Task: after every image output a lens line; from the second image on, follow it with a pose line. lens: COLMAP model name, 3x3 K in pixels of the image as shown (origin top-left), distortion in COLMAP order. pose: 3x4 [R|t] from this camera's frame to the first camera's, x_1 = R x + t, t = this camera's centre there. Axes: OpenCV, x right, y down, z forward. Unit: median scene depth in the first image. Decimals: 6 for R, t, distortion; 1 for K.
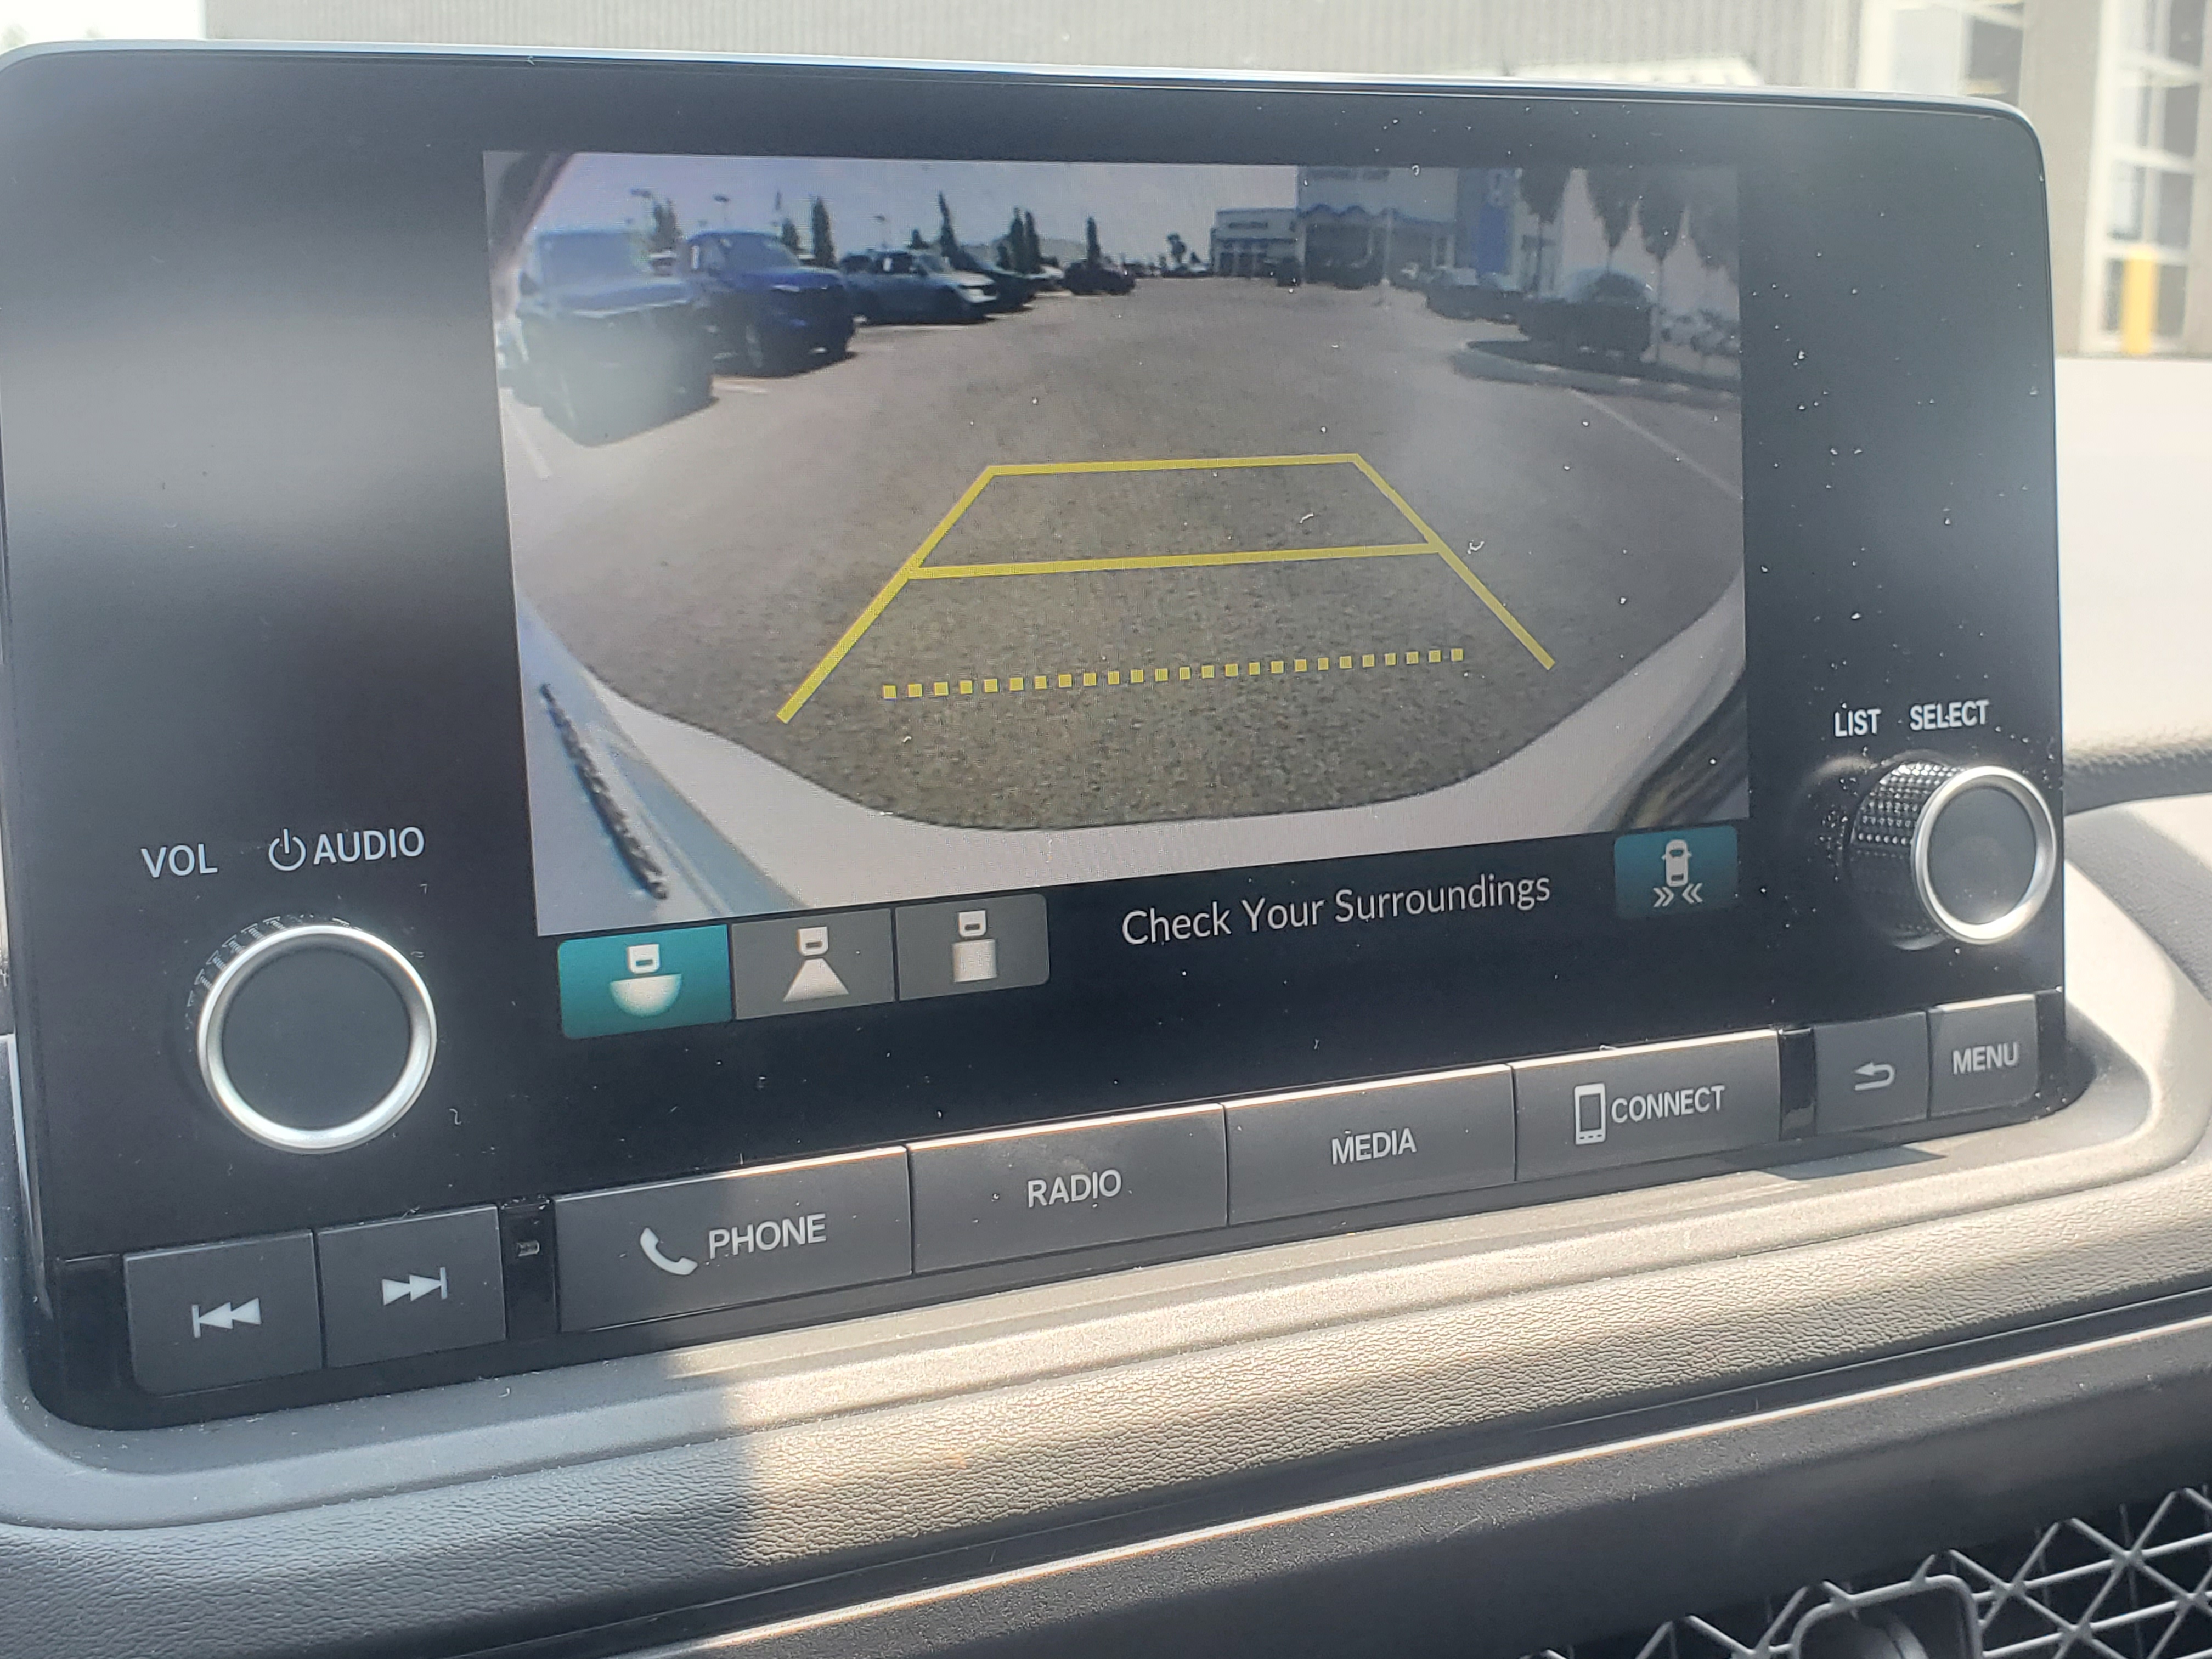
lens RADIAL K [[2808.6, 0, 1099.4], [0, 2808.6, 807.0], [0, 0, 1]] dist [0.005005, 0.000000]
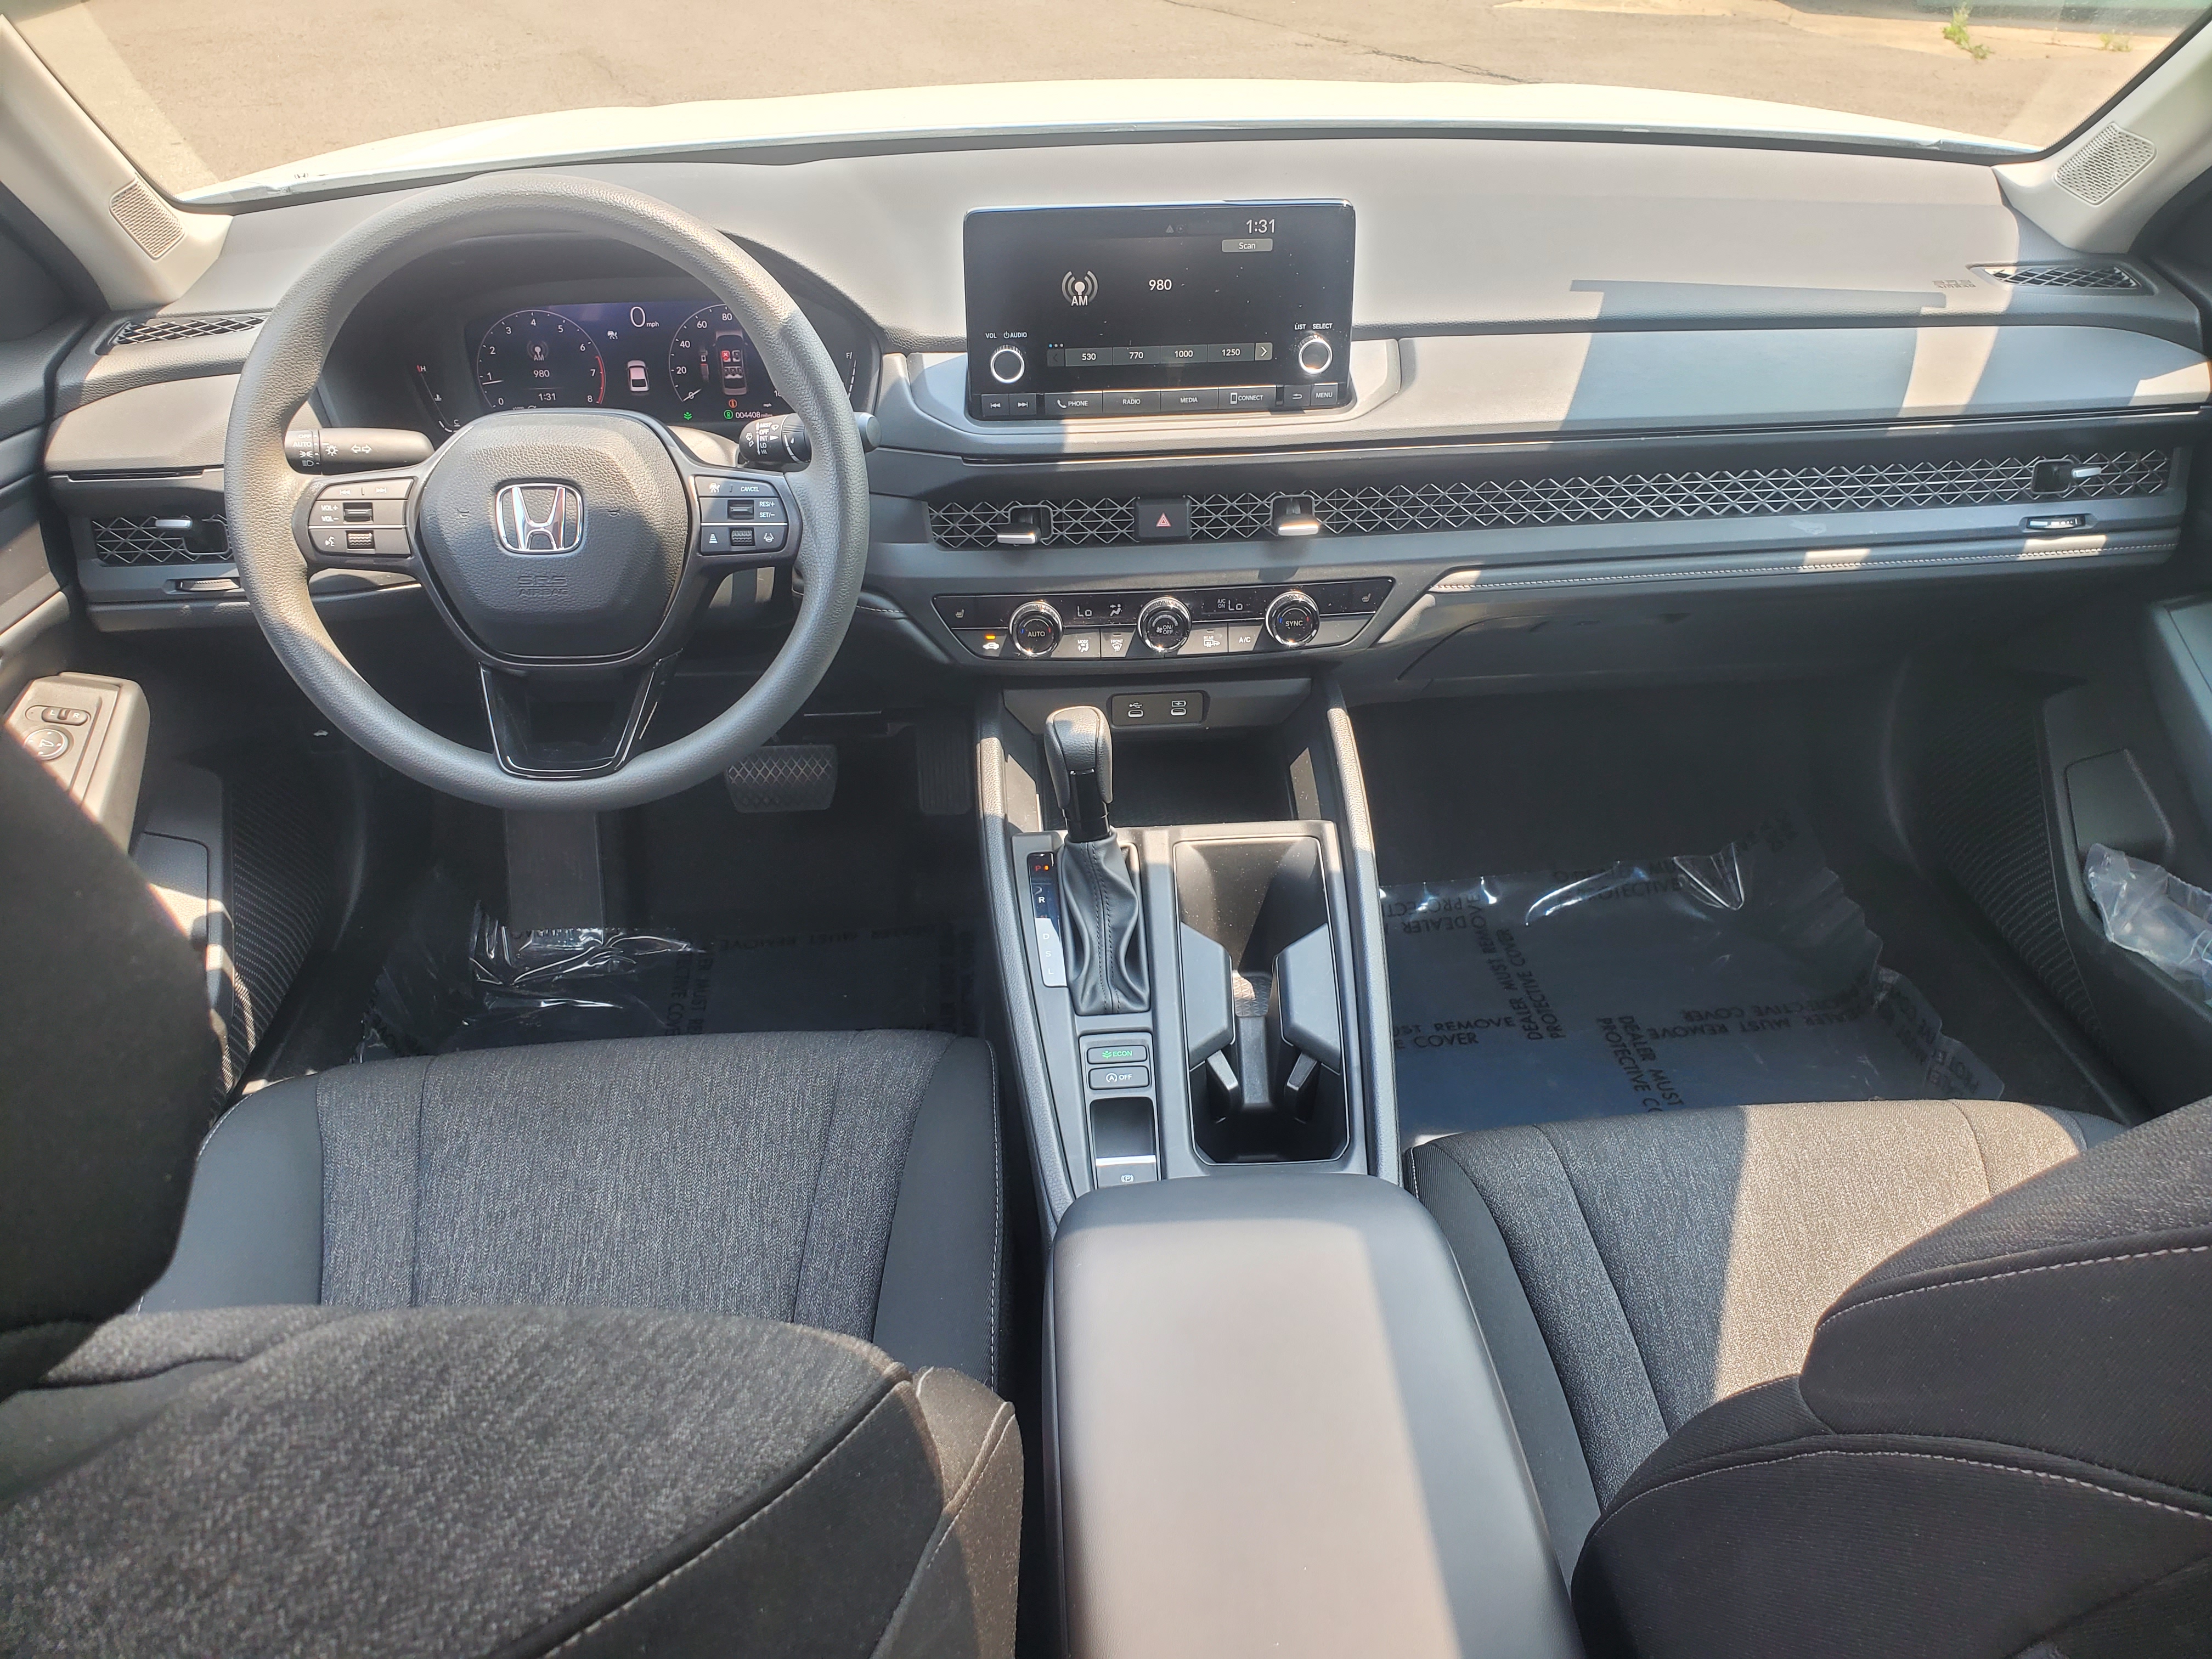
lens RADIAL K [[1850.6, 0, 1098.8], [0, 1850.6, 870.5], [0, 0, 1]] dist [0.041828, -0.011936]
pose [[0.934981, 0.200870, -0.292337, 1.166912], [-0.061331, 0.903330, 0.424540, -0.576514], [0.349355, -0.379007, 0.856916, -2.540690]]
